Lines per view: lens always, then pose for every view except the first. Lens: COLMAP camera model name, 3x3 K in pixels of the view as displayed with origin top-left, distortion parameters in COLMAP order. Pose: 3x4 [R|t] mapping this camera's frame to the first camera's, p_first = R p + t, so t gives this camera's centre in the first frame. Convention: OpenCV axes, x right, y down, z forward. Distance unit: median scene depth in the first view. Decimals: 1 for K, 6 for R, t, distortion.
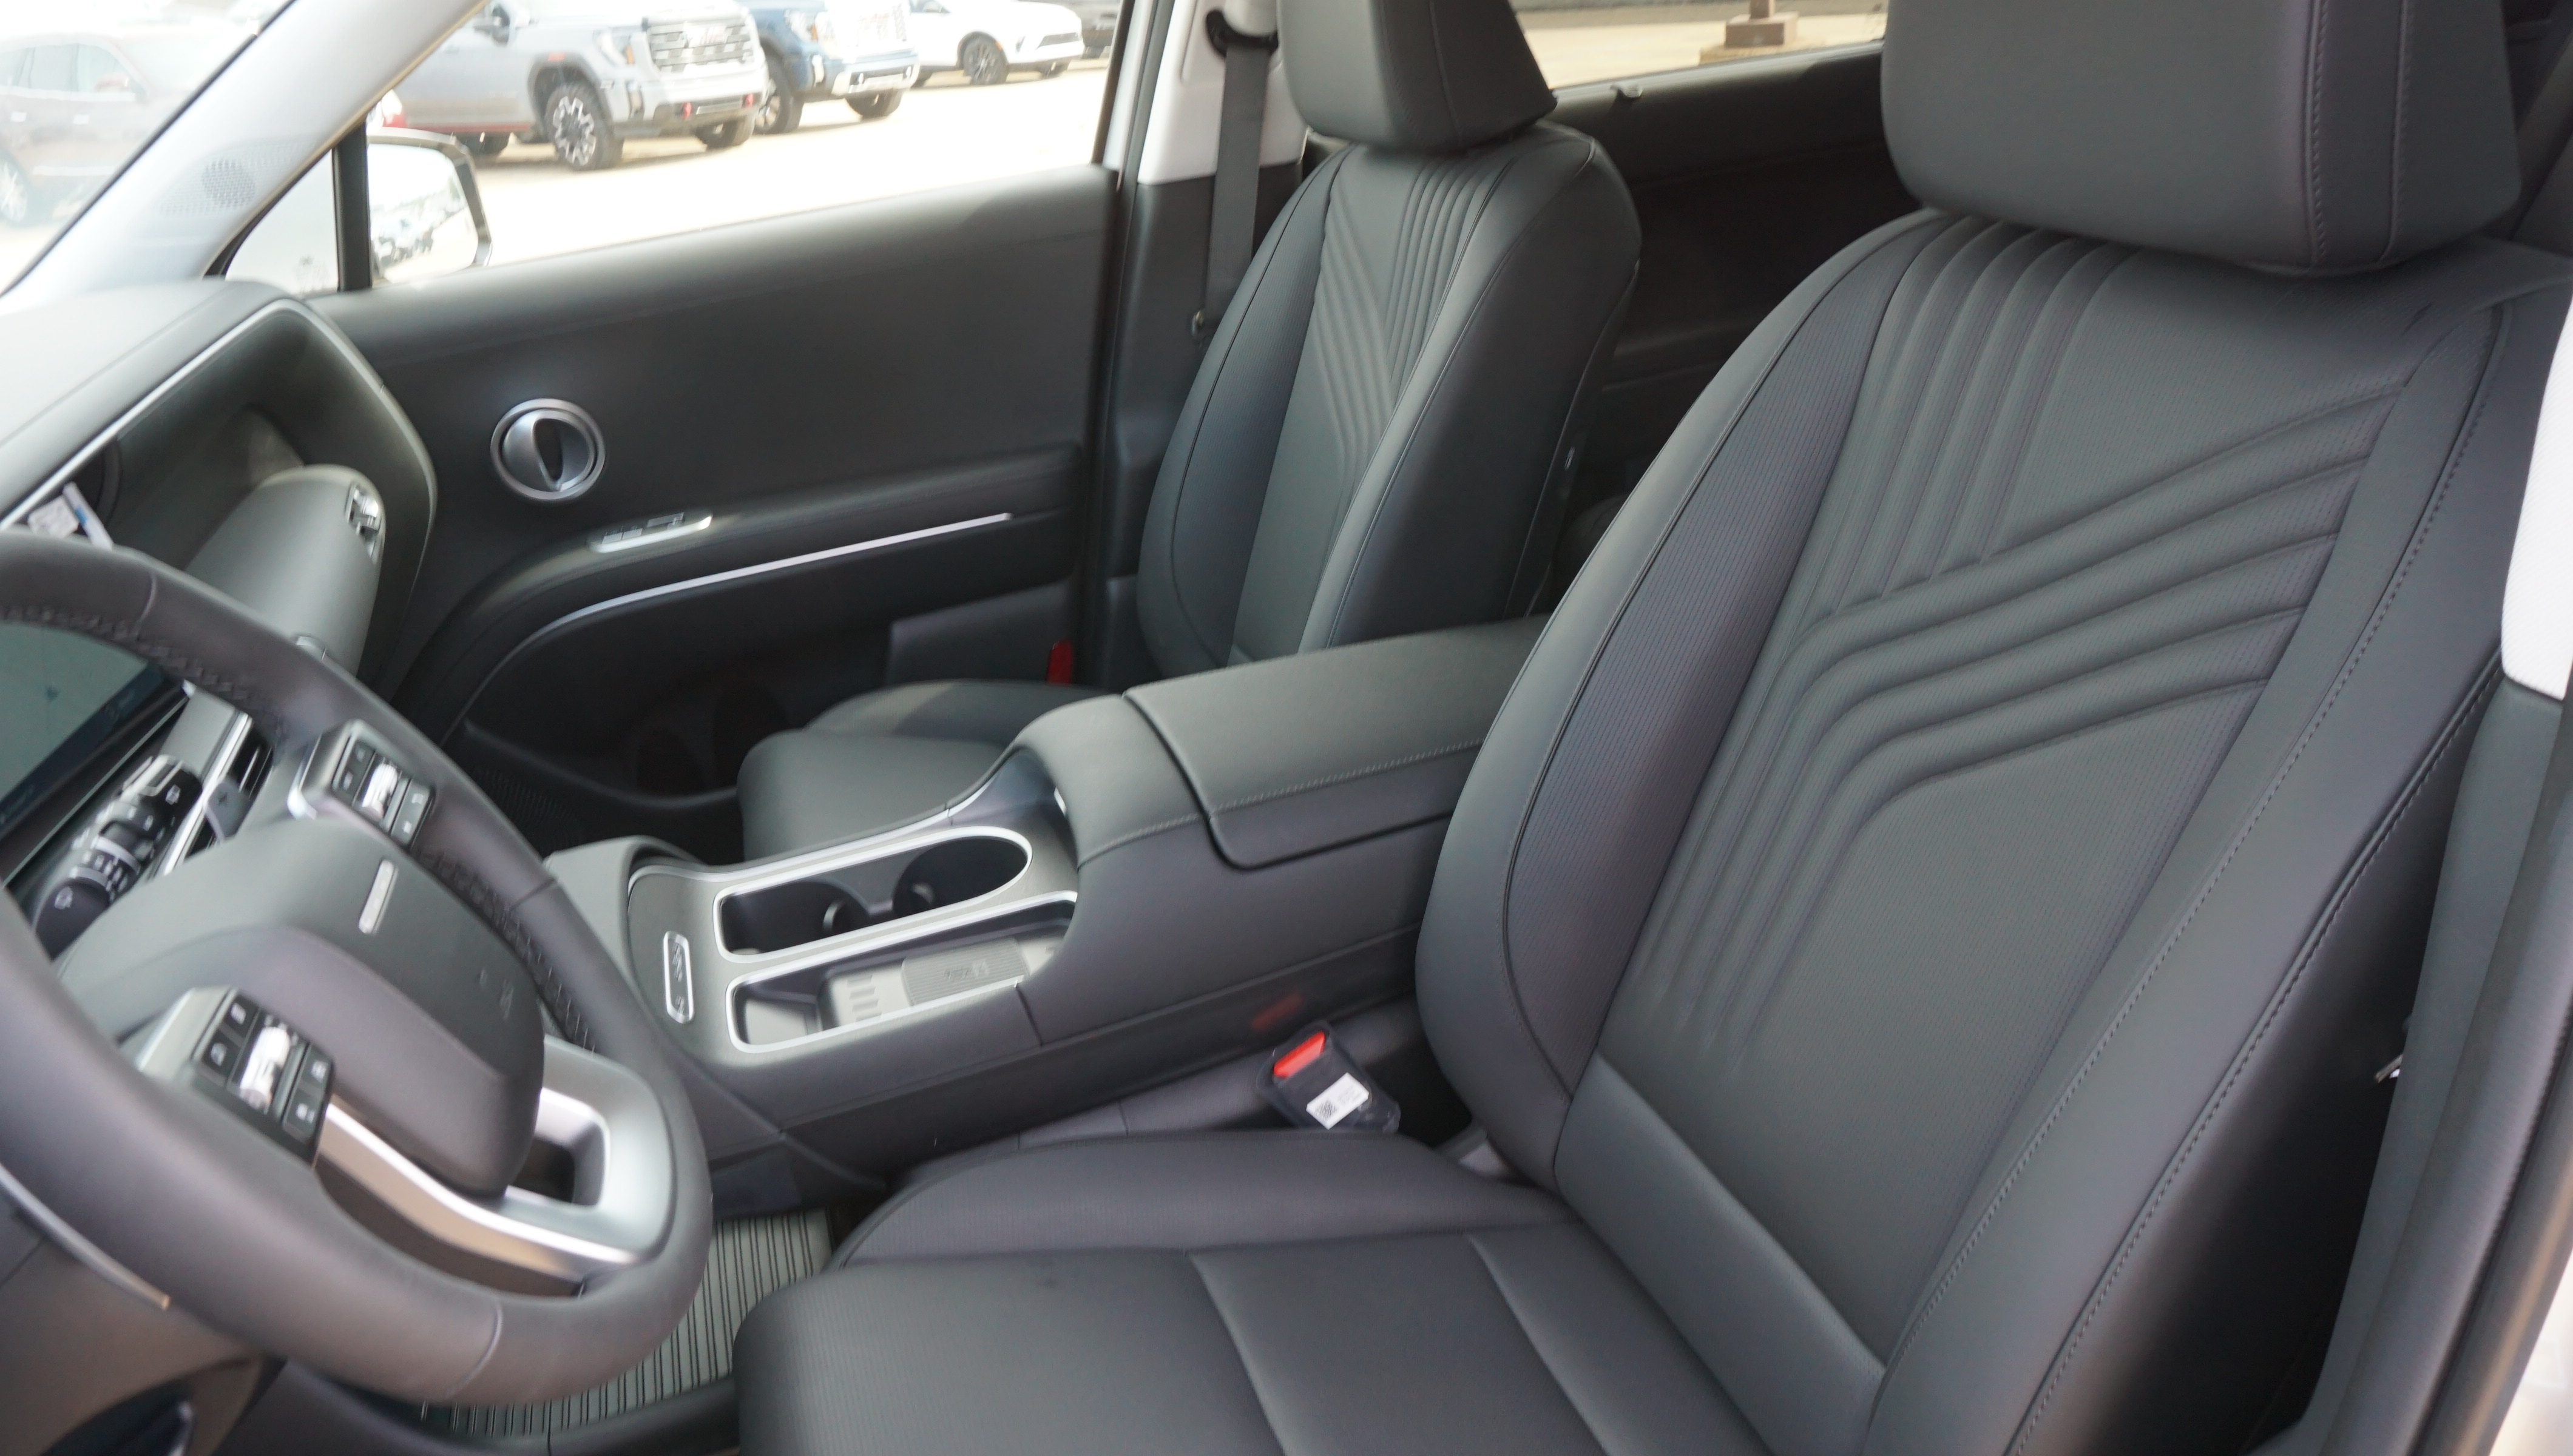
lens RADIAL K [[1726.8, 0, 1286.5], [0, 1726.8, 728.0], [0, 0, 1]] dist [-0.042411, 0.043094]
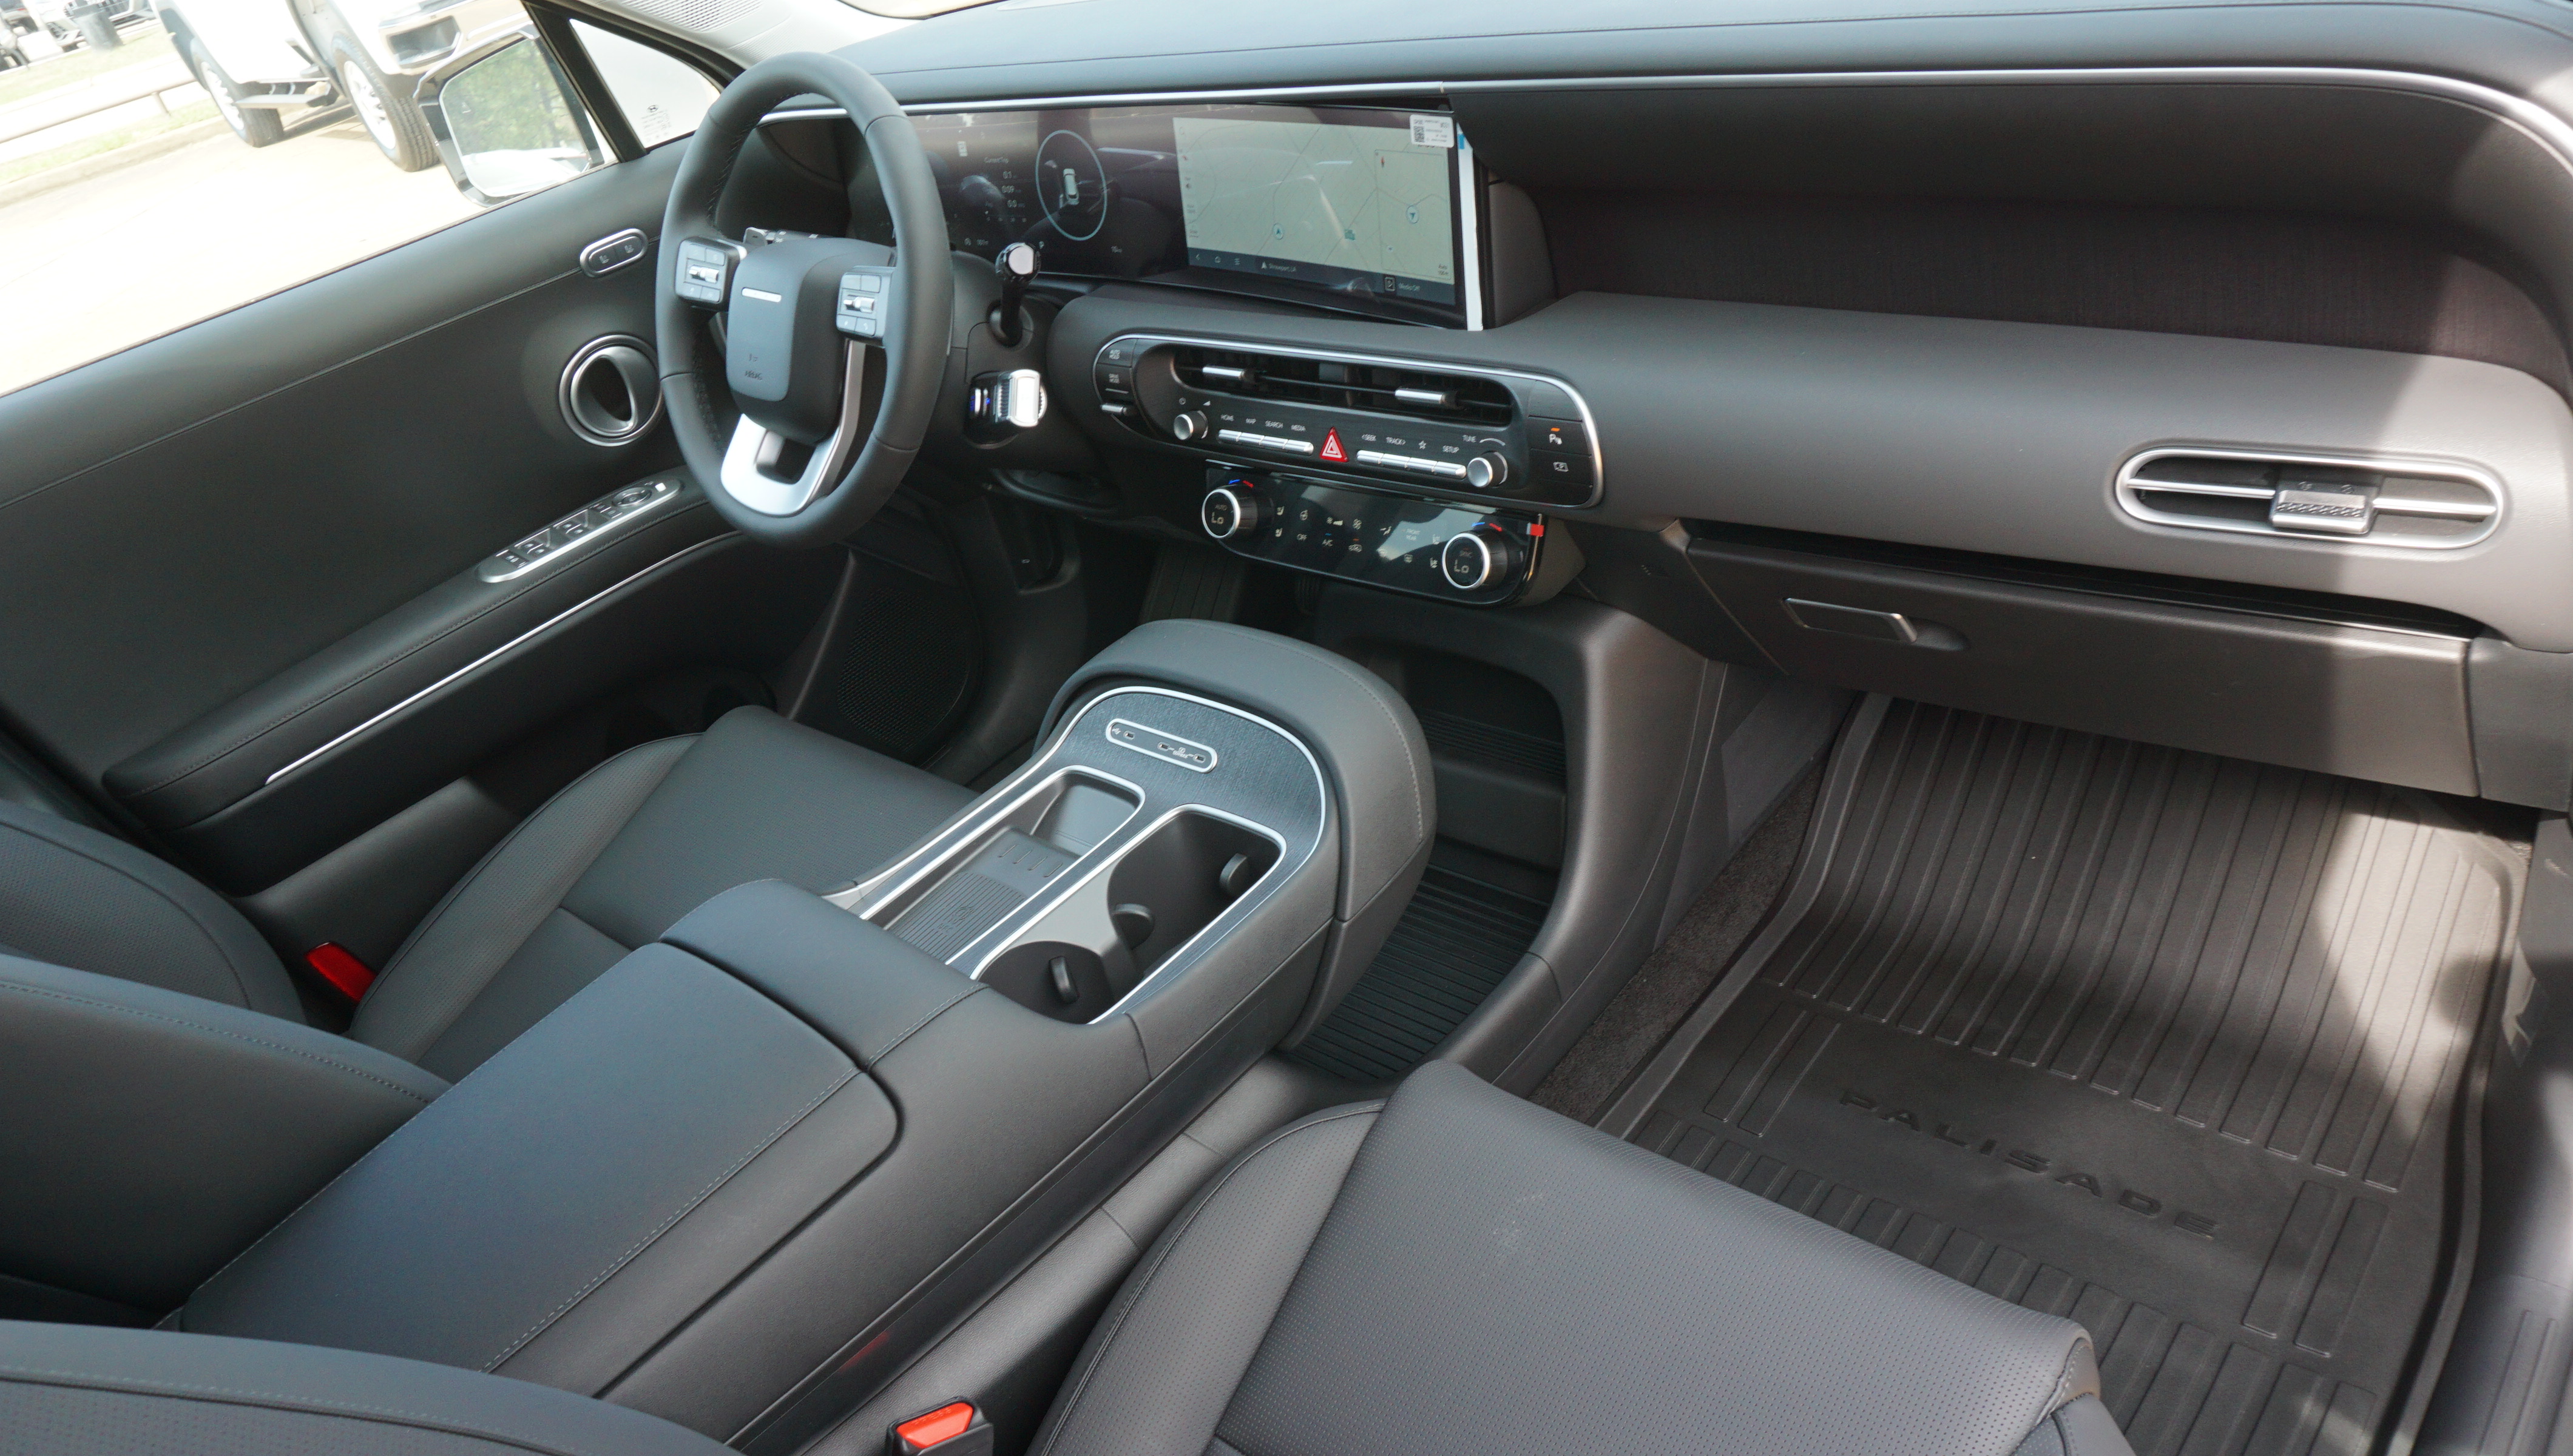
lens RADIAL K [[1692.6, 0, 1273.1], [0, 1692.6, 731.2], [0, 0, 1]] dist [-0.050480, 0.000565]
pose [[-0.826383, 0.507522, -0.243952, -0.154529], [0.077369, 0.531449, 0.843549, -0.736026], [0.557768, 0.678221, -0.478447, 1.514712]]
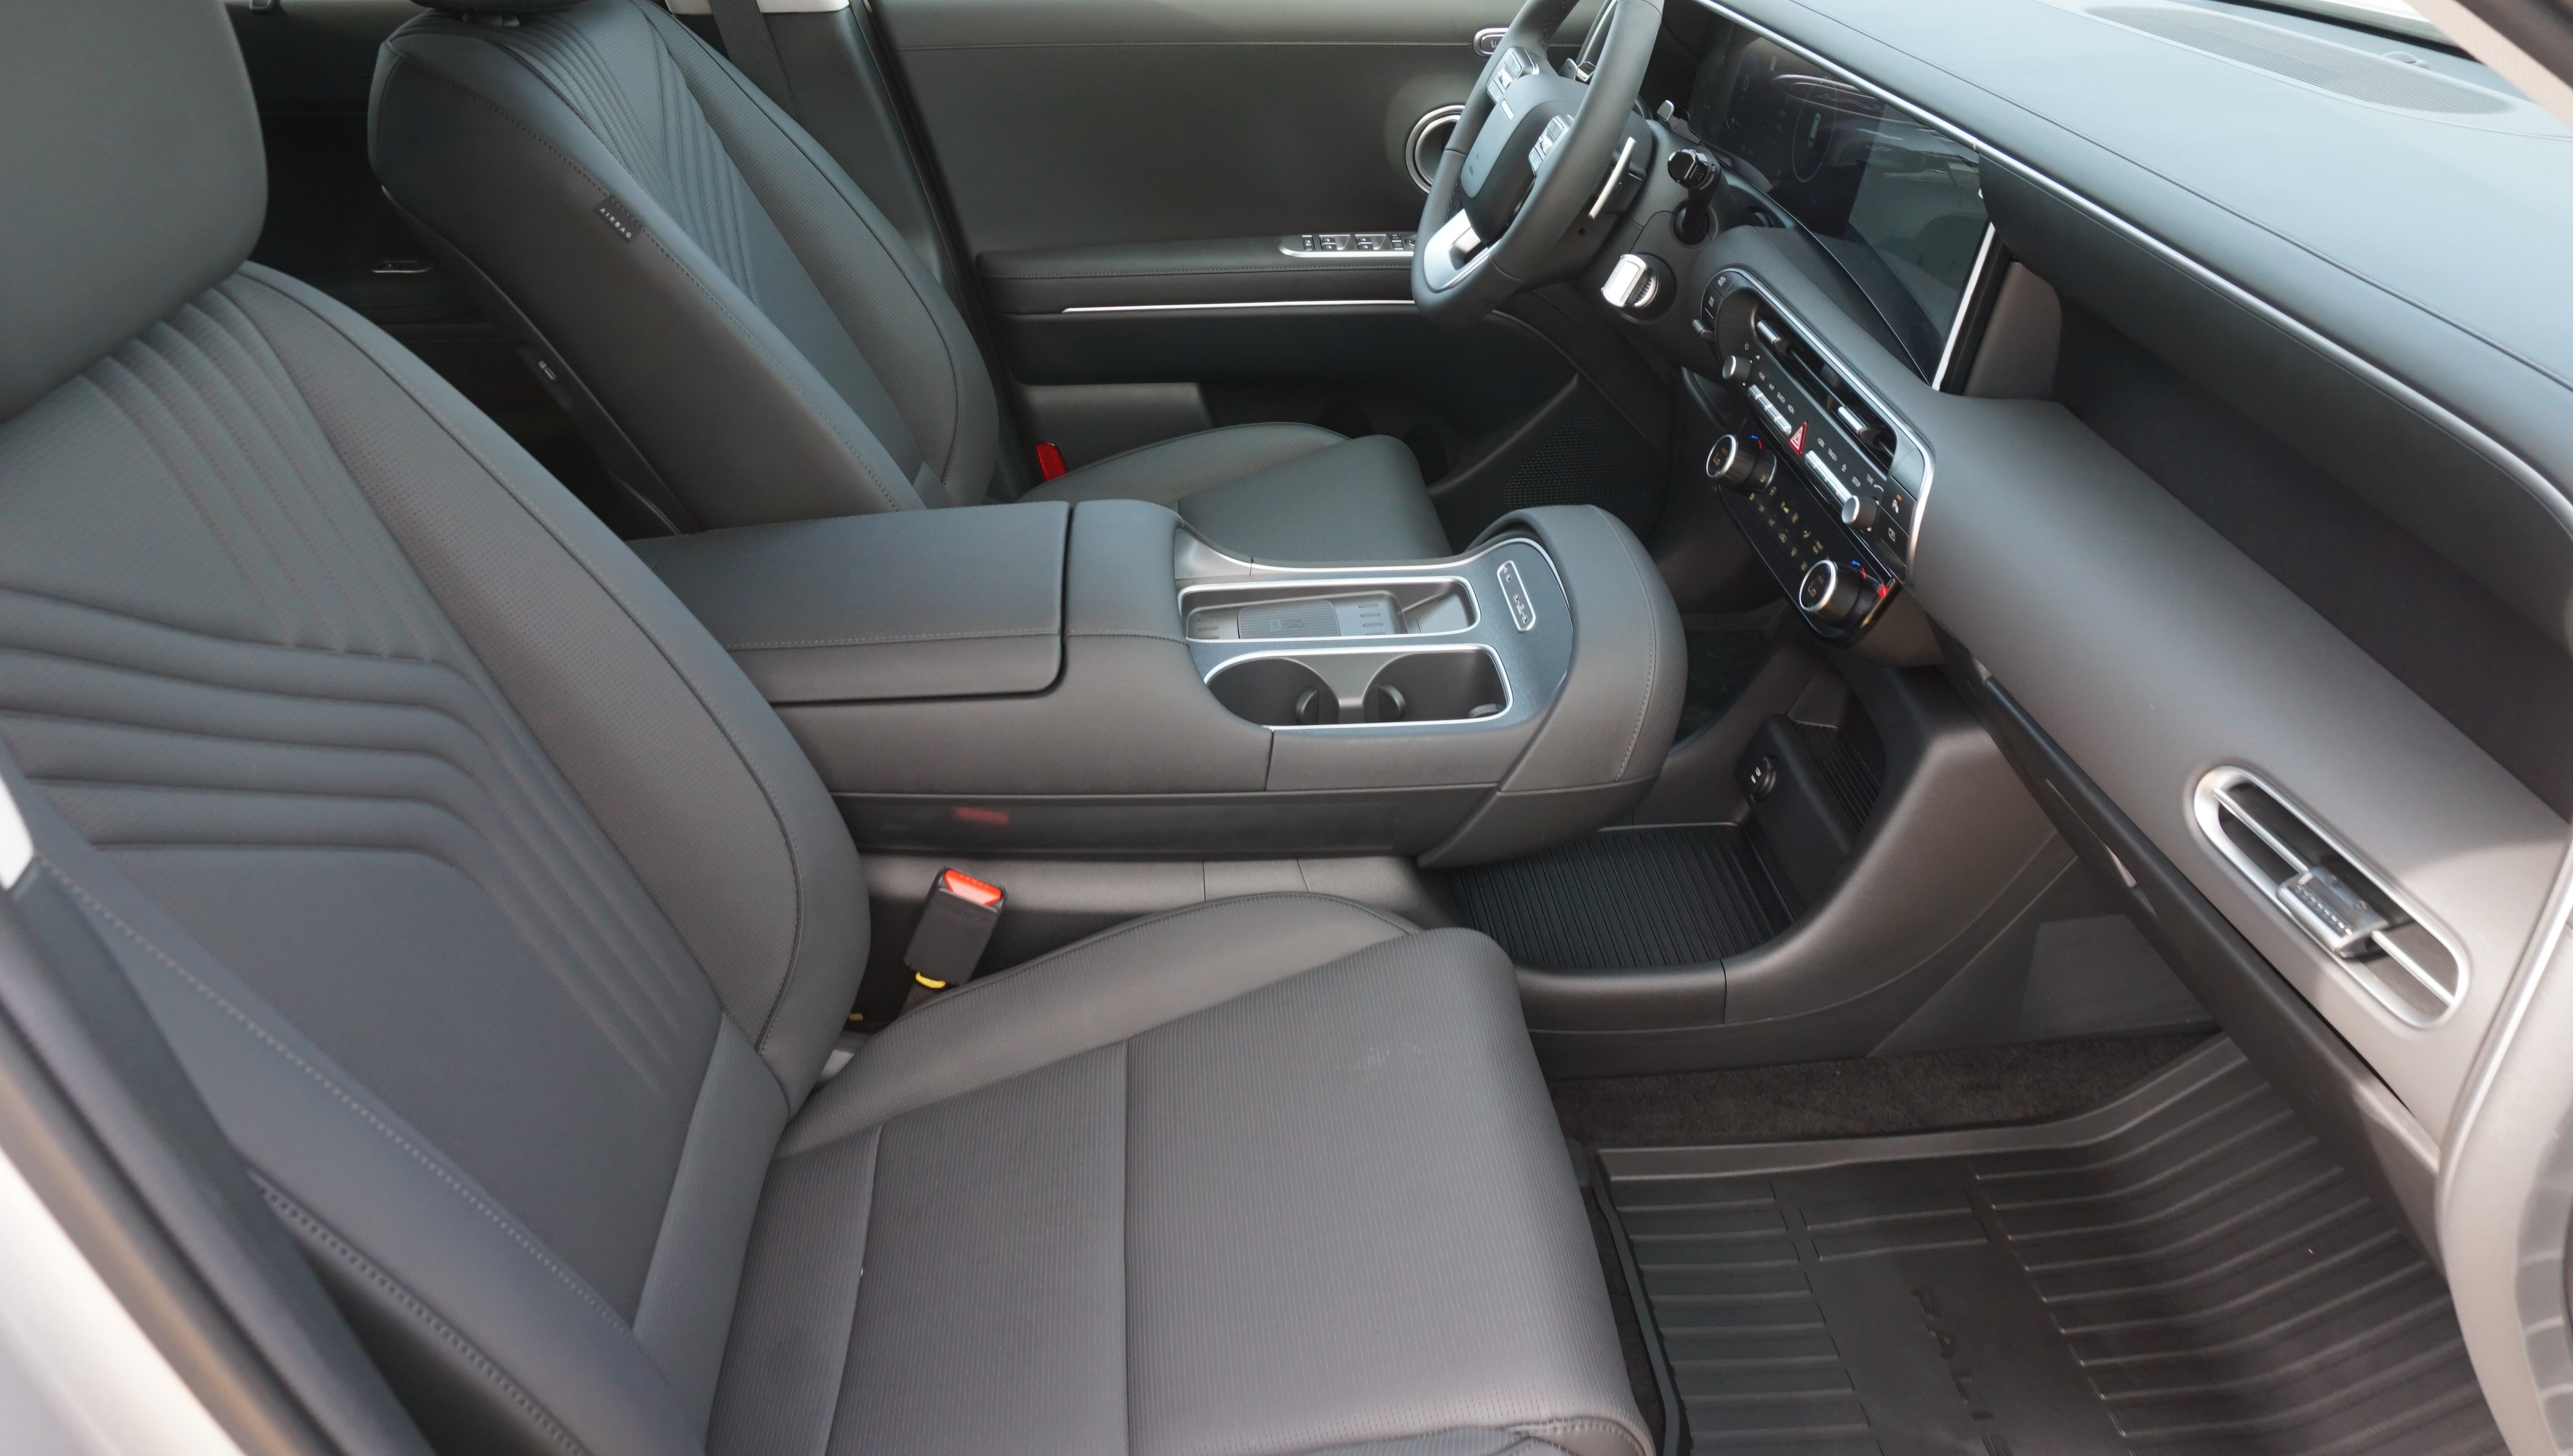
lens RADIAL K [[1692.6, 0, 1273.1], [0, 1692.6, 731.2], [0, 0, 1]] dist [-0.050480, 0.000565]
pose [[-0.951984, -0.039729, 0.303558, -0.547057], [0.230901, 0.557901, 0.797139, -0.781084], [-0.201025, 0.828956, -0.521940, 1.707591]]
